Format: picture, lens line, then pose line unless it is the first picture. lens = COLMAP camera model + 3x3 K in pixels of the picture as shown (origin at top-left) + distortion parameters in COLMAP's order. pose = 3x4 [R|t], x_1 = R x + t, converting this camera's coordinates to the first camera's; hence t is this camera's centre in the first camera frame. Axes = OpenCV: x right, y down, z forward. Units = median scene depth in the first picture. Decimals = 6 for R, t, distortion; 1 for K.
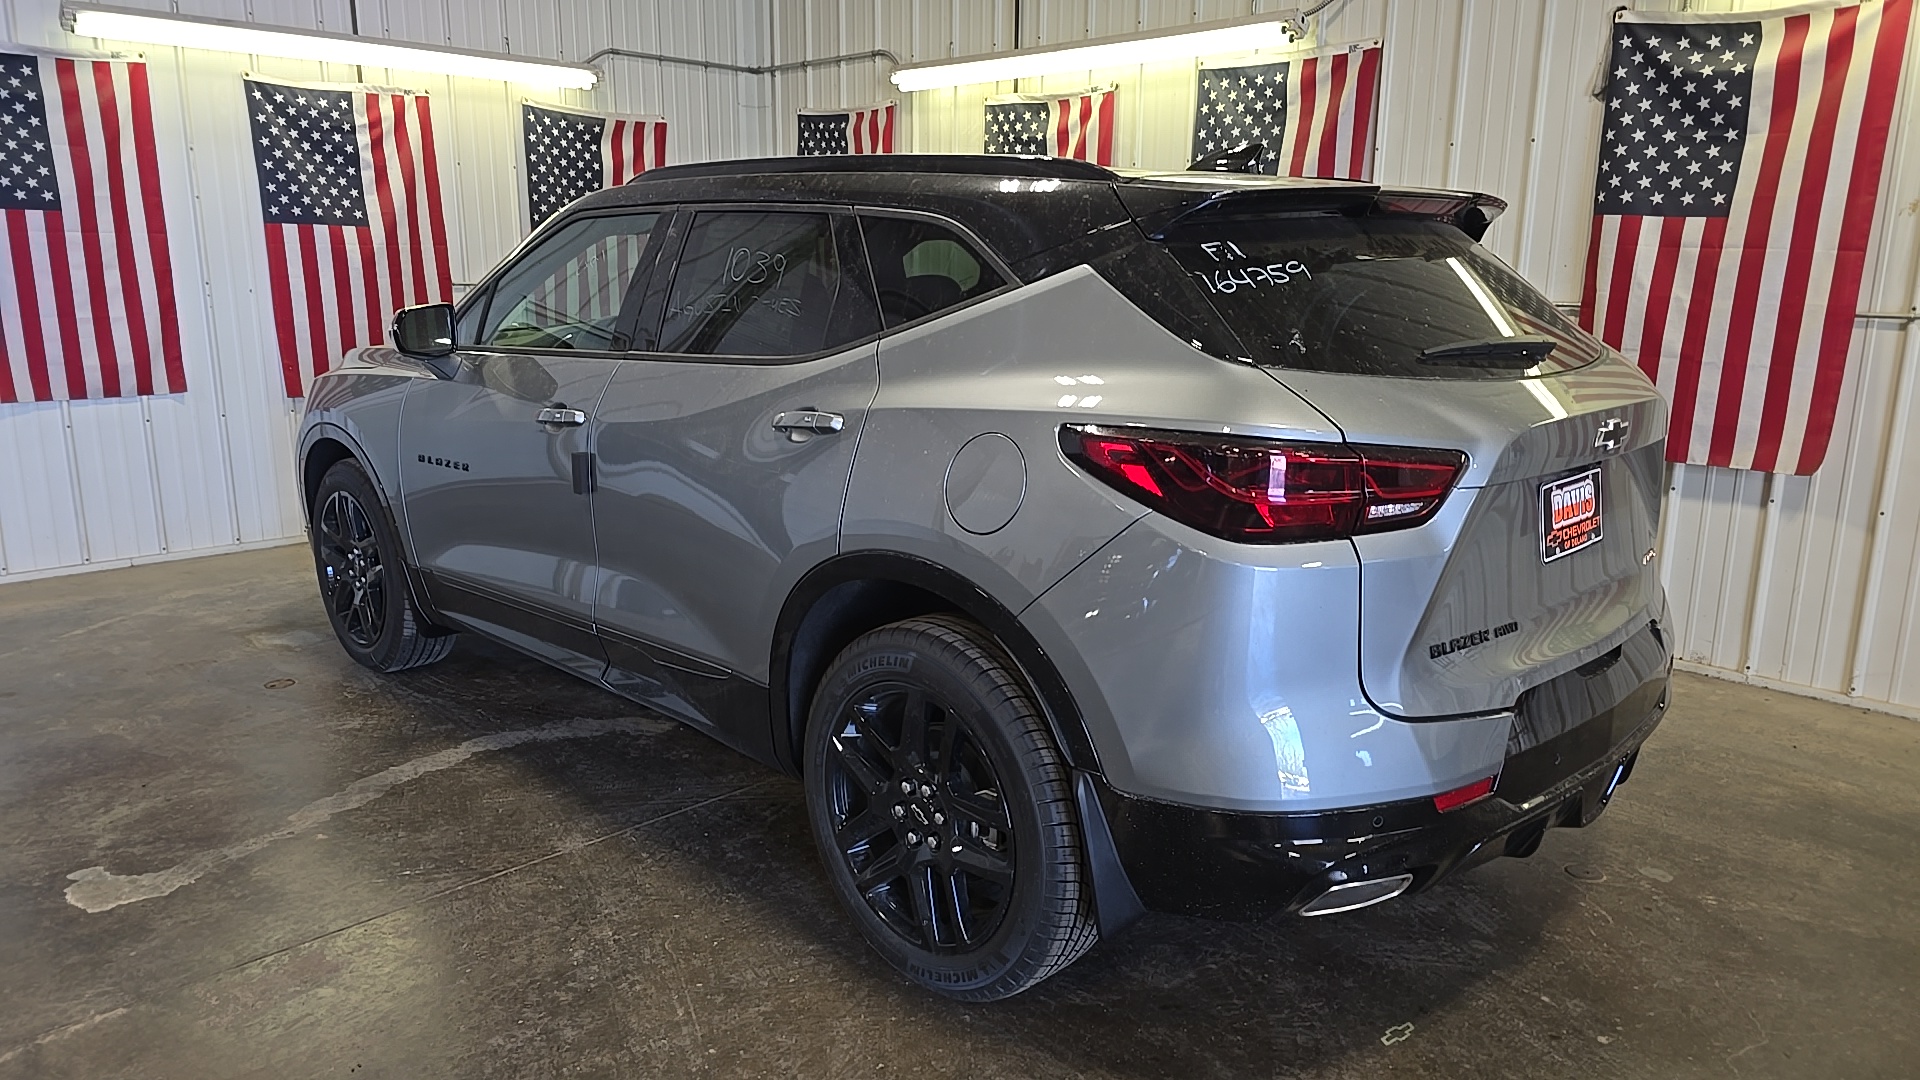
lens RADIAL K [[1304.5, 0, 960.1], [0, 1304.5, 552.5], [0, 0, 1]] dist [0.058771, -0.046020]
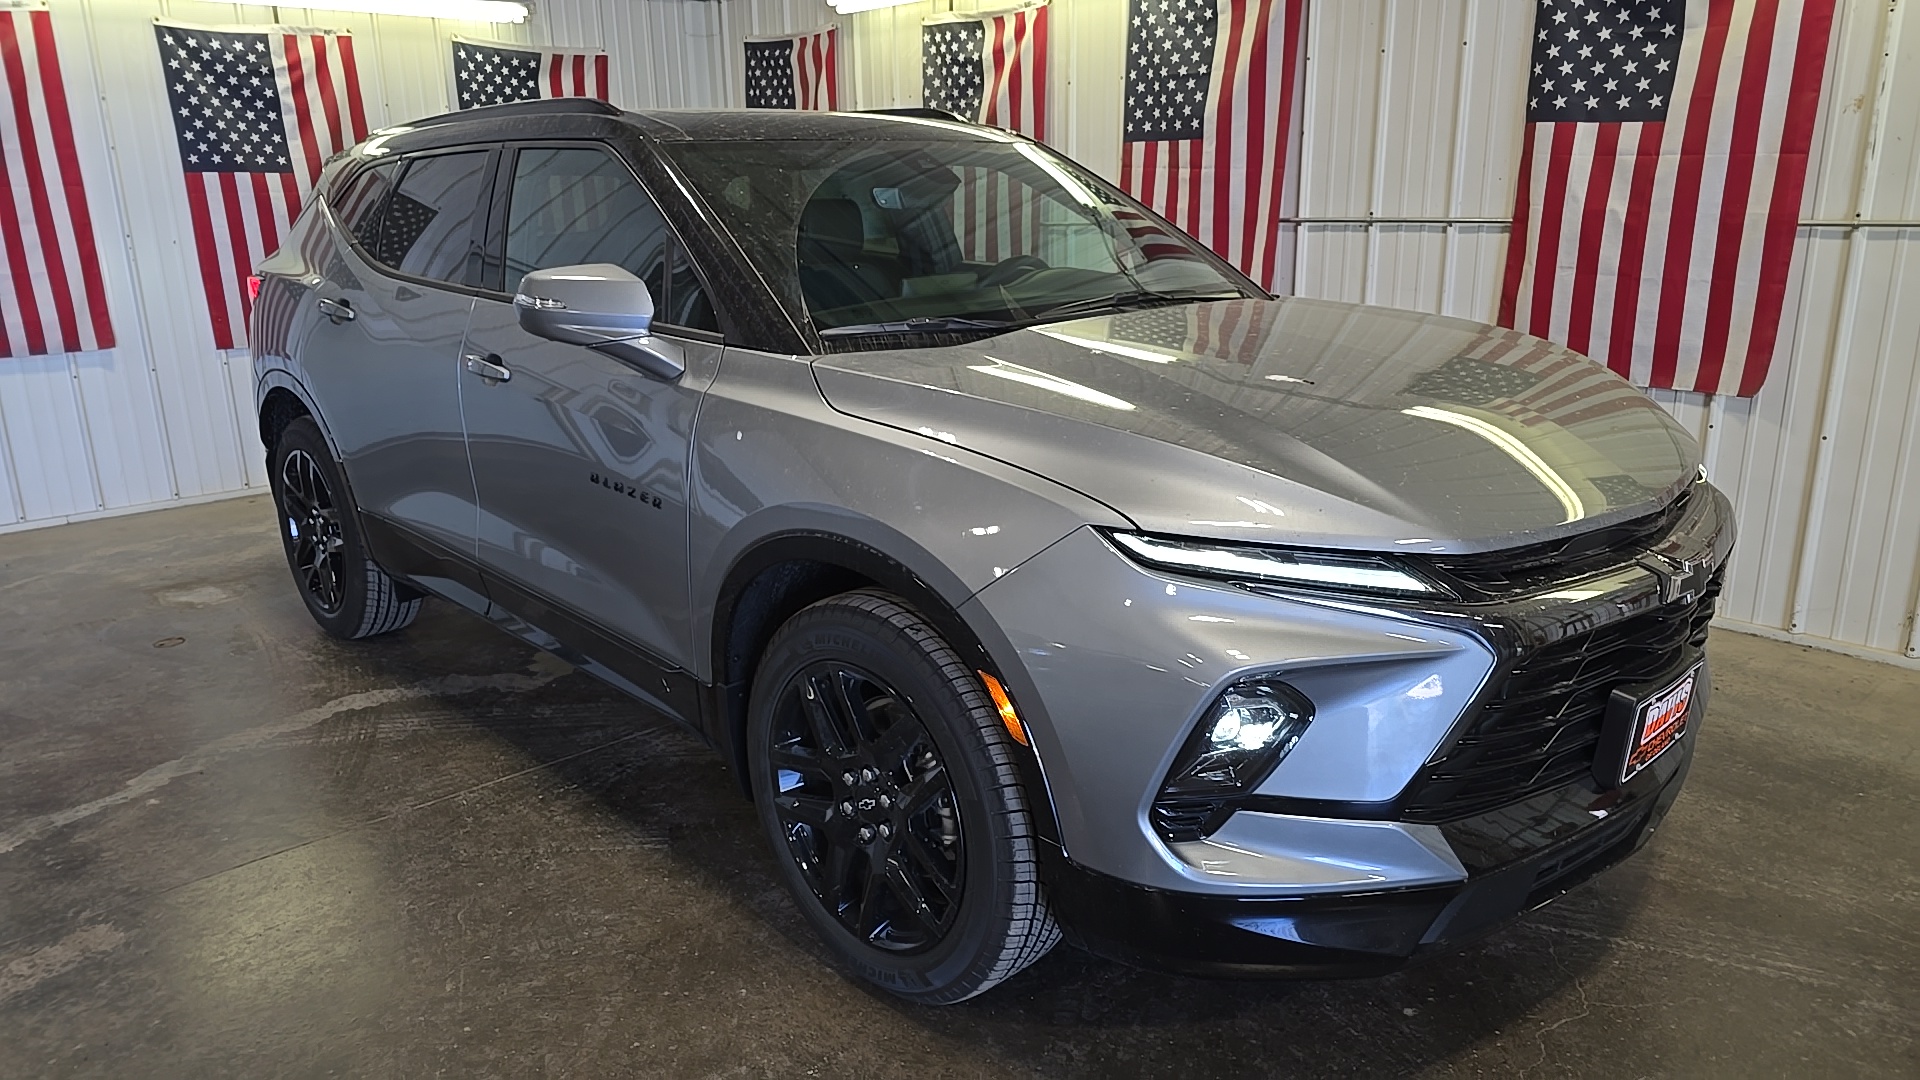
lens RADIAL K [[1304.5, 0, 948.5], [0, 1304.5, 553.7], [0, 0, 1]] dist [0.058771, -0.046020]
pose [[0.998782, -0.016321, -0.046554, 0.096823], [0.018715, 0.998501, 0.051444, -0.006143], [0.045645, -0.052253, 0.997590, 0.029372]]
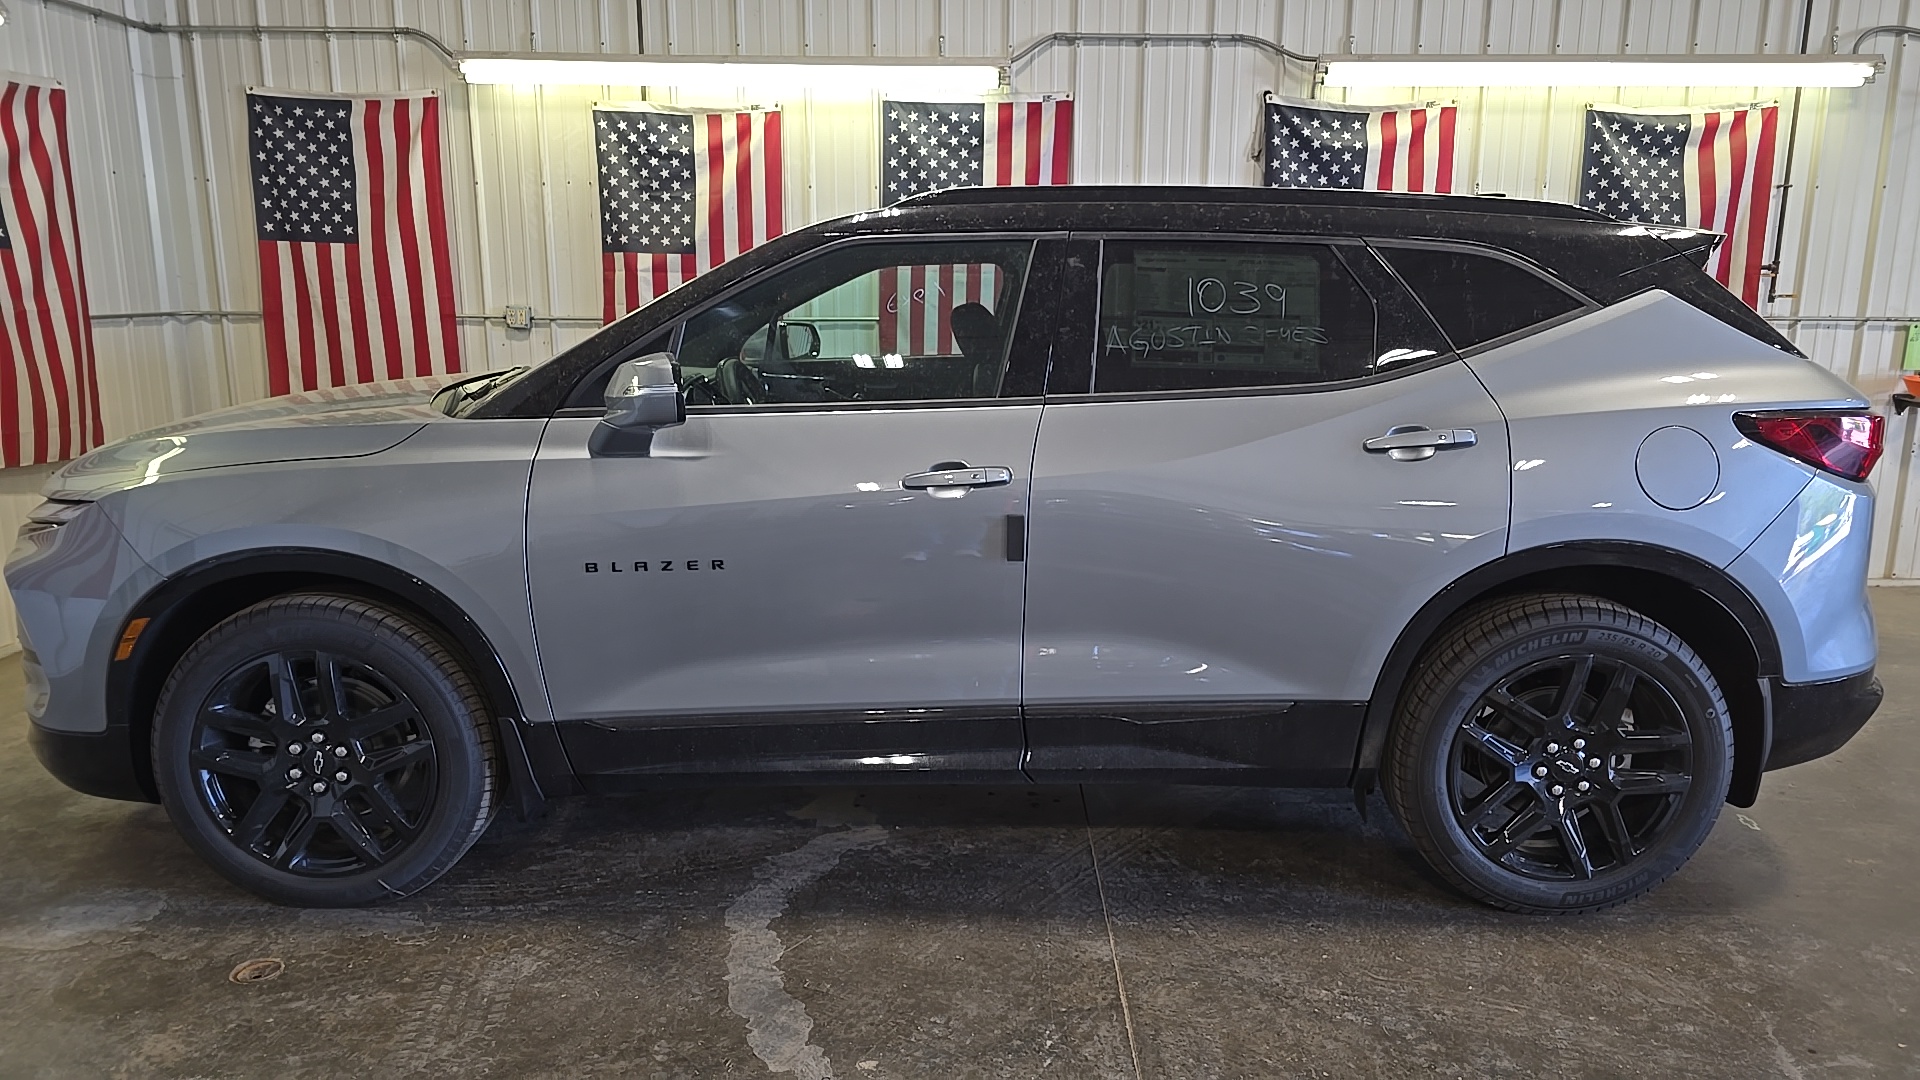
lens RADIAL K [[1304.5, 0, 968.8], [0, 1304.5, 544.8], [0, 0, 1]] dist [0.058771, -0.046020]
pose [[0.703302, -0.149499, 0.694993, -0.594329], [0.160172, 0.985823, 0.049972, -0.067933], [-0.692612, 0.076173, 0.717277, 0.258575]]
